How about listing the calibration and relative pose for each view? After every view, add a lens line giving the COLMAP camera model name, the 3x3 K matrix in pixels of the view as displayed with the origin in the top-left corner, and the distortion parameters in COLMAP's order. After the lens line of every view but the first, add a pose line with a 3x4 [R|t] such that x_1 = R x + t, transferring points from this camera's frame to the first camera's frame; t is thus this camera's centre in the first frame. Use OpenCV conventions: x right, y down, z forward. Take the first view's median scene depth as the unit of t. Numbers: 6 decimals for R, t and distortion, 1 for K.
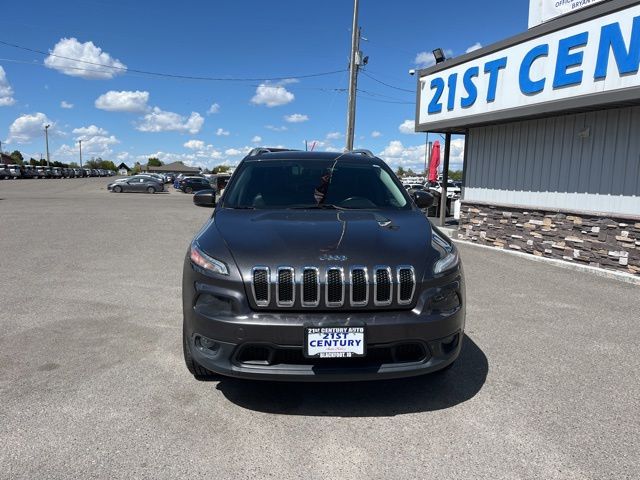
lens RADIAL K [[480.0, 0, 320.0], [0, 480.0, 240.0], [0, 0, 1]] dist [0.073636, -0.099608]
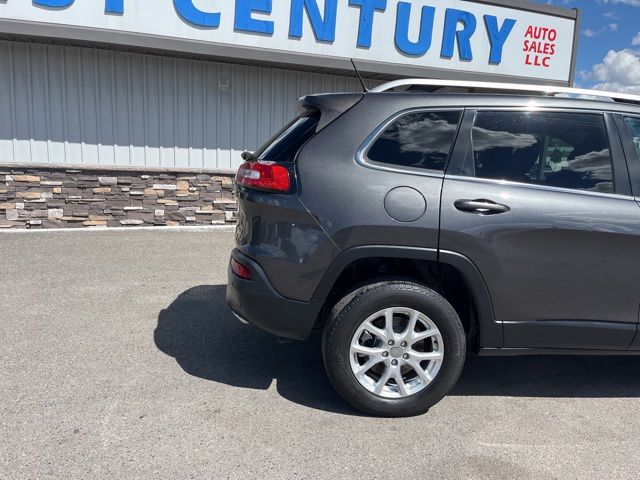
lens RADIAL K [[480.0, 0, 320.0], [0, 480.0, 240.0], [0, 0, 1]] dist [0.073636, -0.099608]
pose [[0.003587, -0.206901, 0.978355, -0.377378], [0.086819, 0.974732, 0.205816, -0.095728], [-0.996218, 0.084202, 0.021459, 0.736042]]
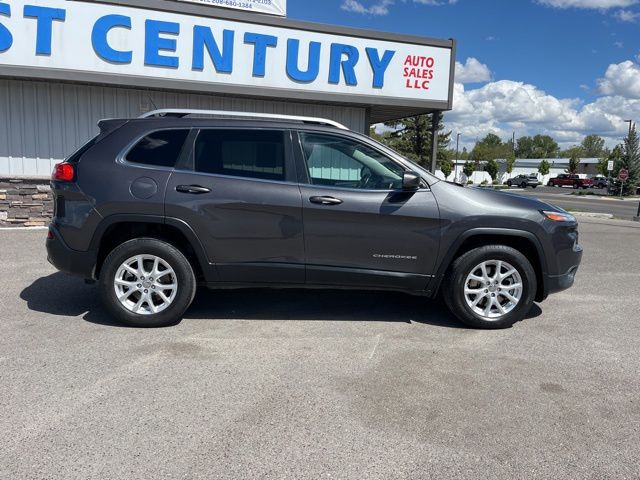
lens RADIAL K [[480.5, 0, 319.1], [0, 480.5, 234.3], [0, 0, 1]] dist [0.073044, -0.104425]
pose [[0.012952, -0.165264, 0.986164, -0.533881], [0.100184, 0.981499, 0.163166, -0.070441], [-0.994885, 0.096685, 0.029269, 0.534692]]
